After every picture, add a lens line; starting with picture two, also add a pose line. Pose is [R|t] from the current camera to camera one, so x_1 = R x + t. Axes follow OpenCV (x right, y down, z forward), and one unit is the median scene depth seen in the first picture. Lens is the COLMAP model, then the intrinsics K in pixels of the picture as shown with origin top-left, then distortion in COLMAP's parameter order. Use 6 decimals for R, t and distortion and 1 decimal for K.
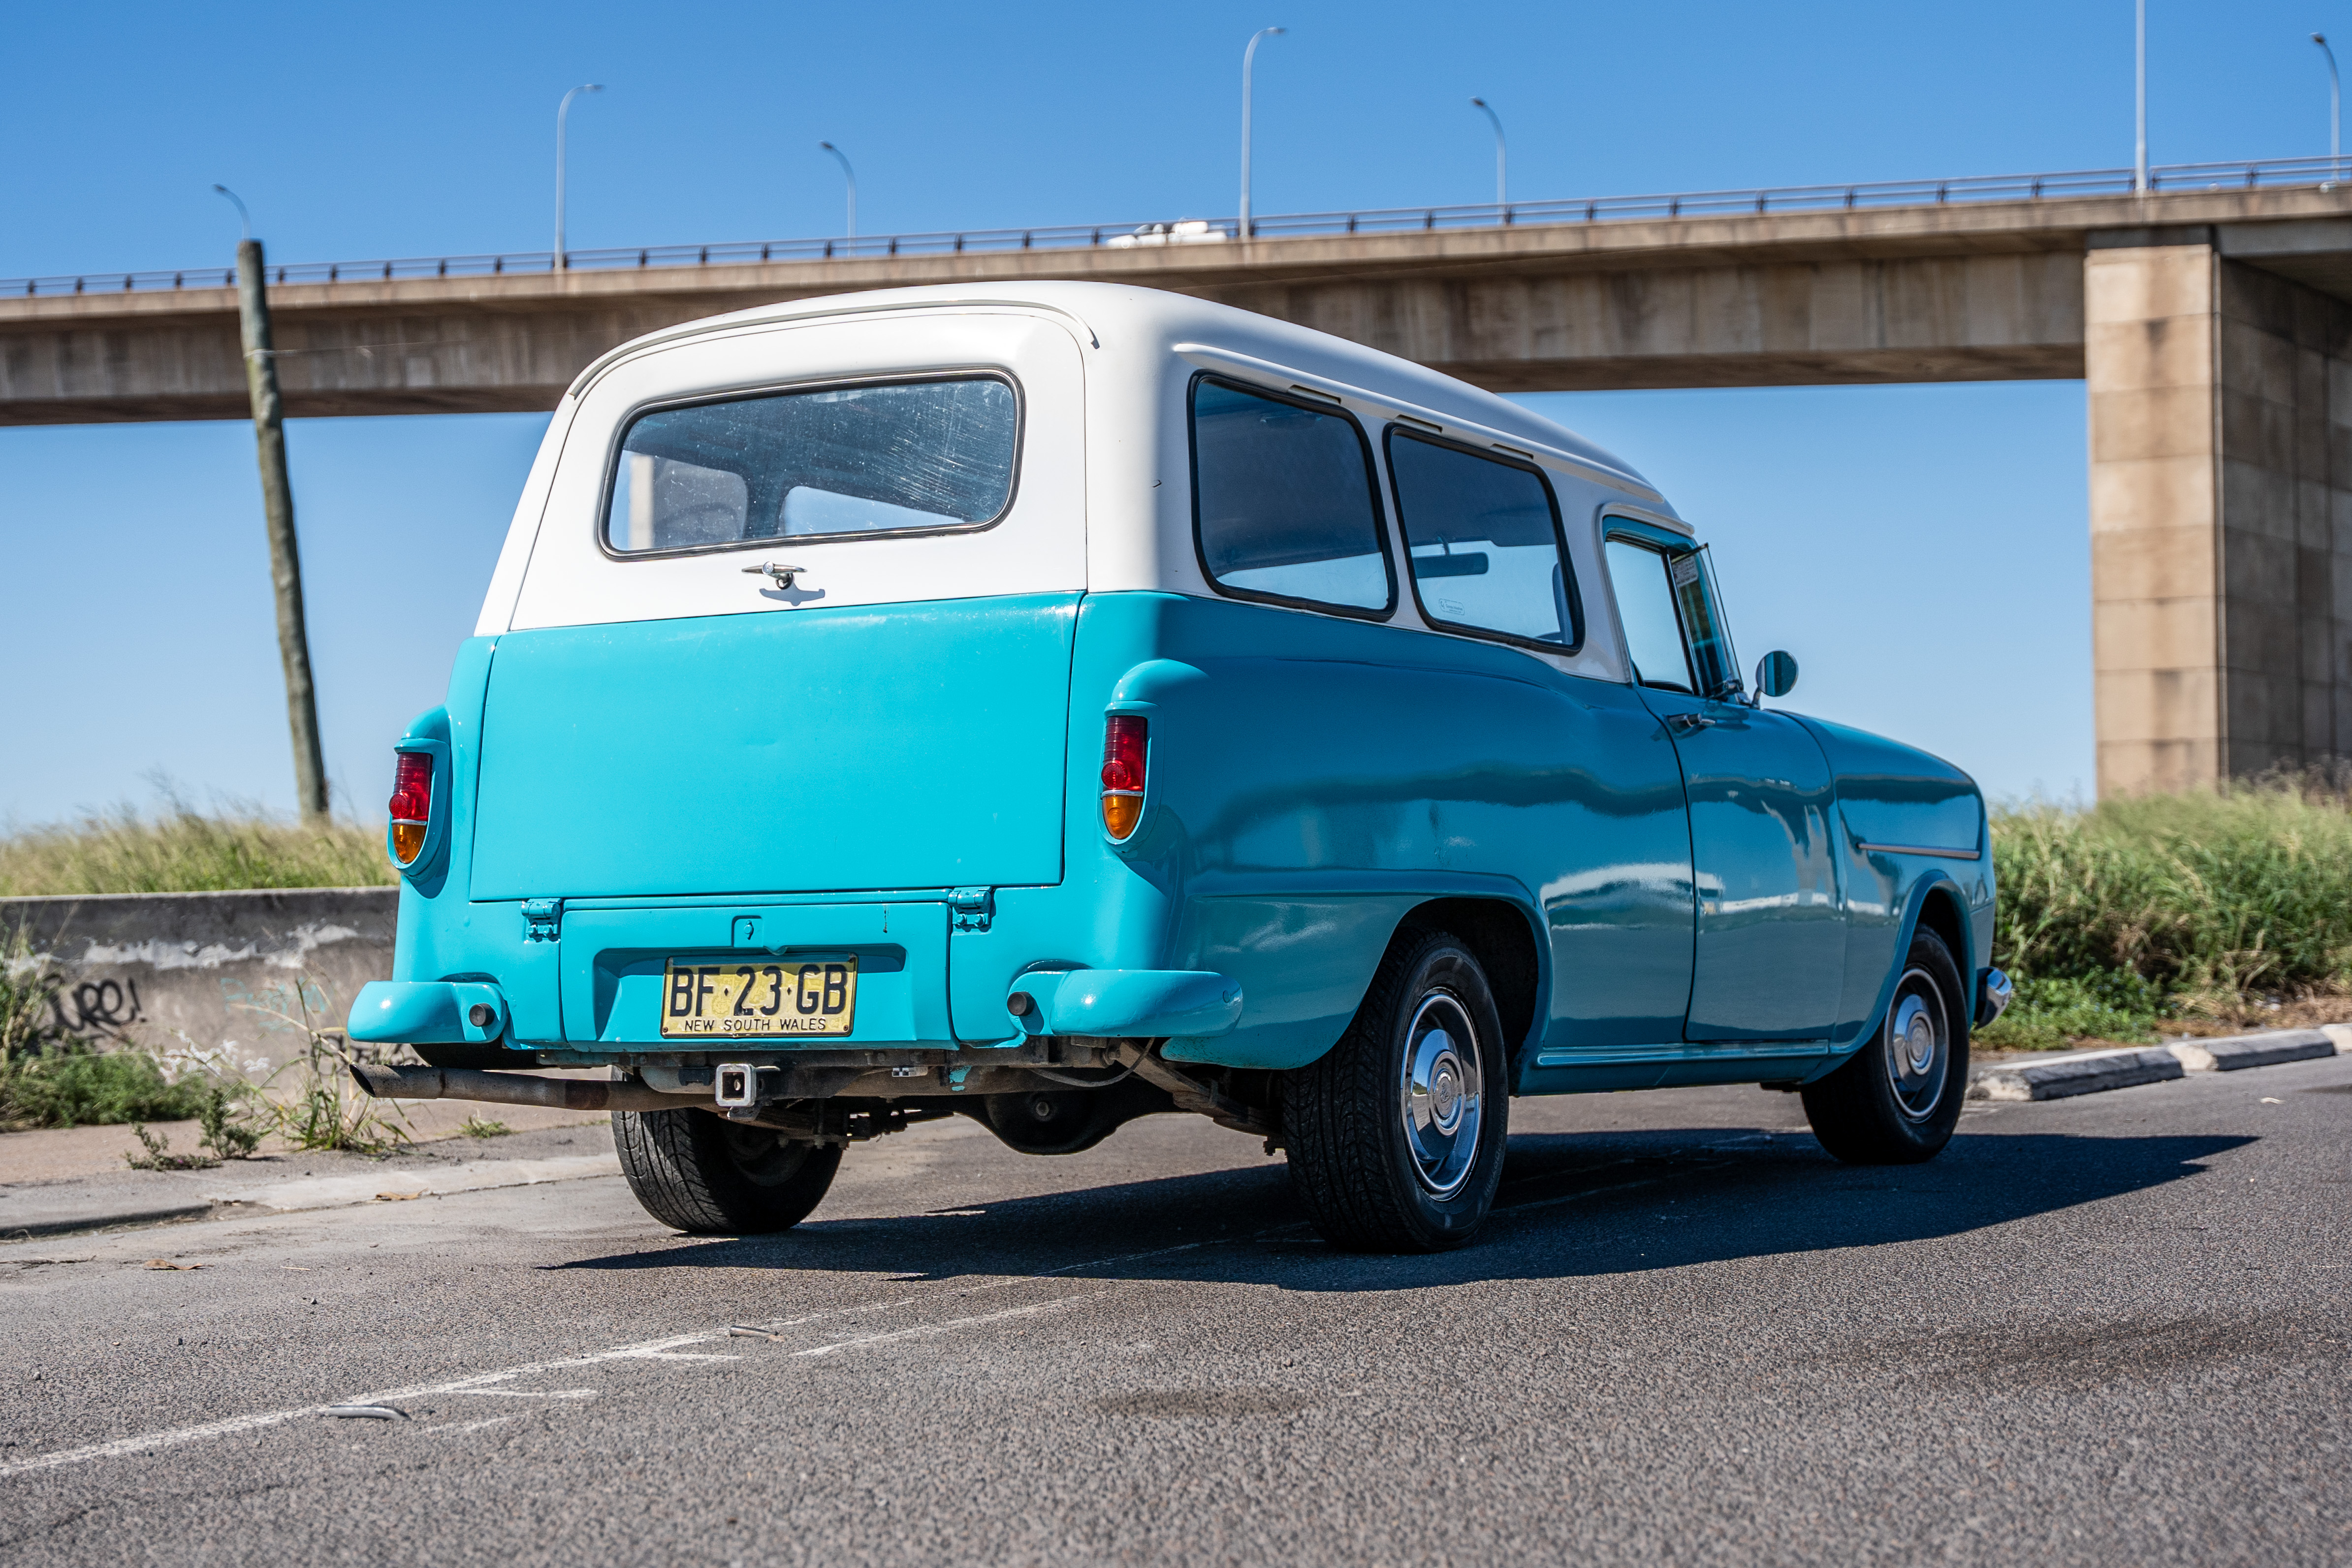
lens RADIAL K [[4082.7, 0, 984.6], [0, 4082.7, 687.7], [0, 0, 1]] dist [0.048616, 0.000000]
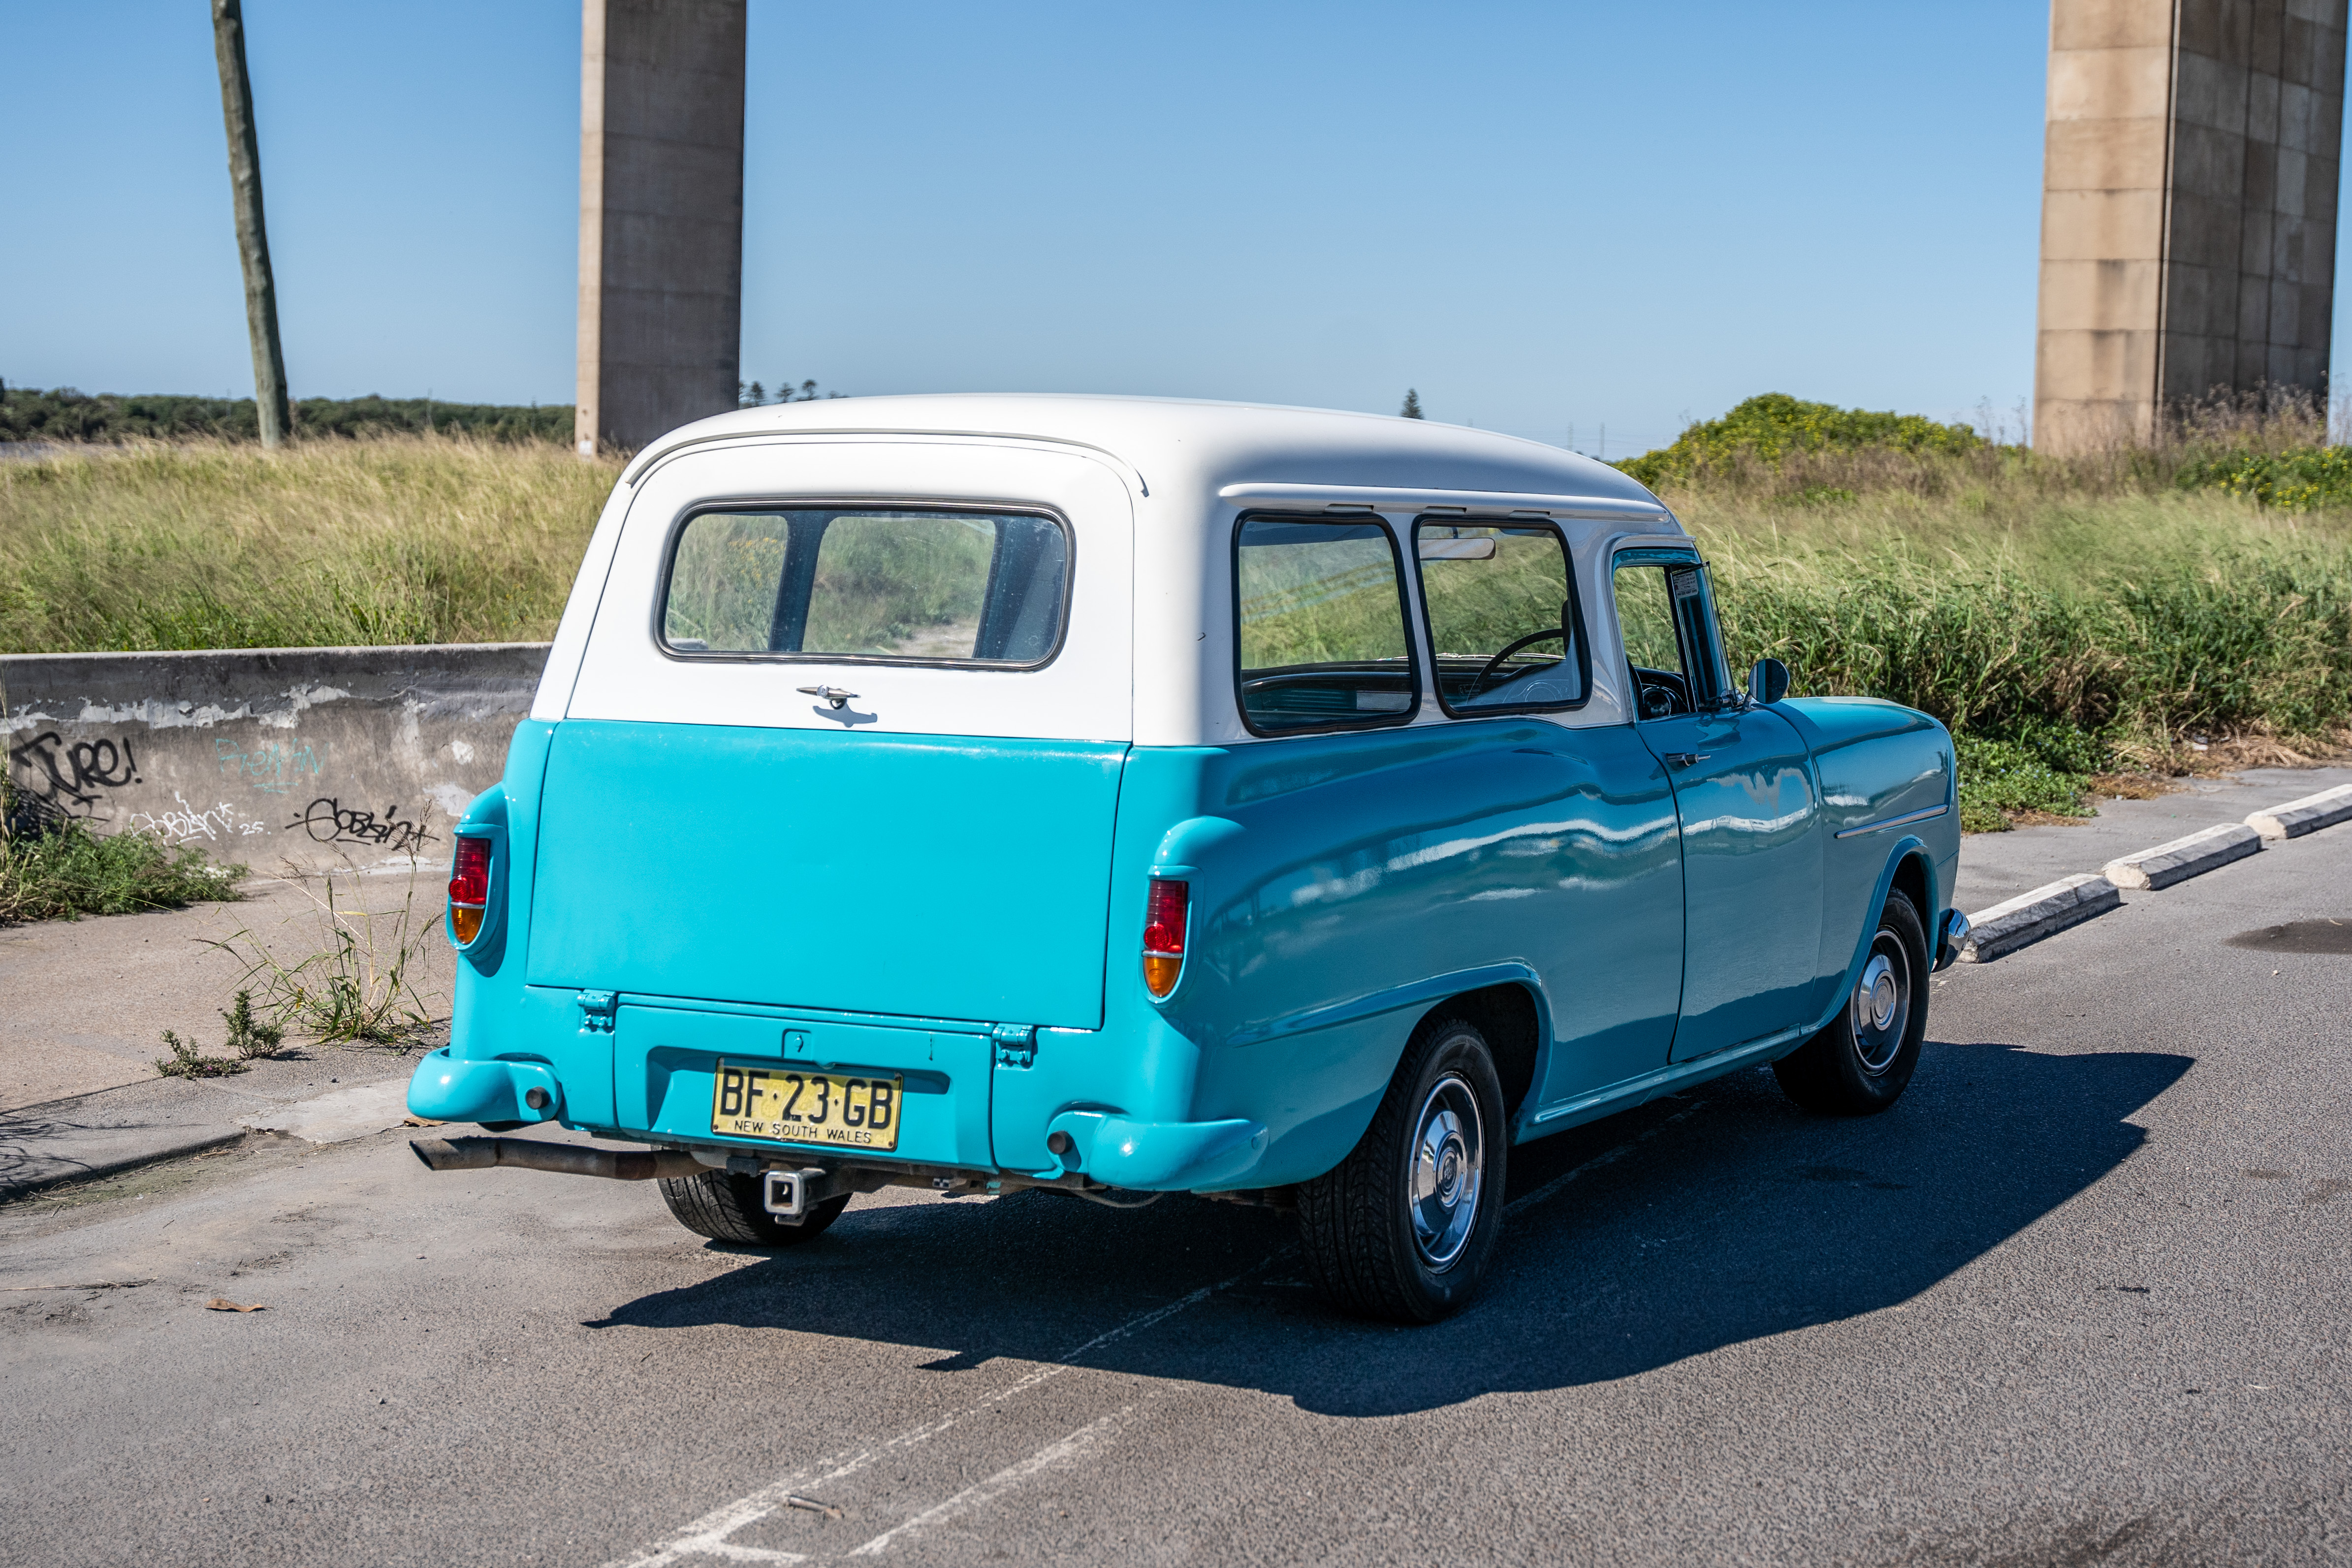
lens RADIAL K [[4082.7, 0, 1122.2], [0, 4082.7, 701.1], [0, 0, 1]] dist [0.048616, 0.000000]
pose [[0.998491, 0.023218, 0.049759, -0.020745], [-0.029303, 0.991688, 0.125283, -0.115257], [-0.046436, -0.126552, 0.990872, -0.022645]]
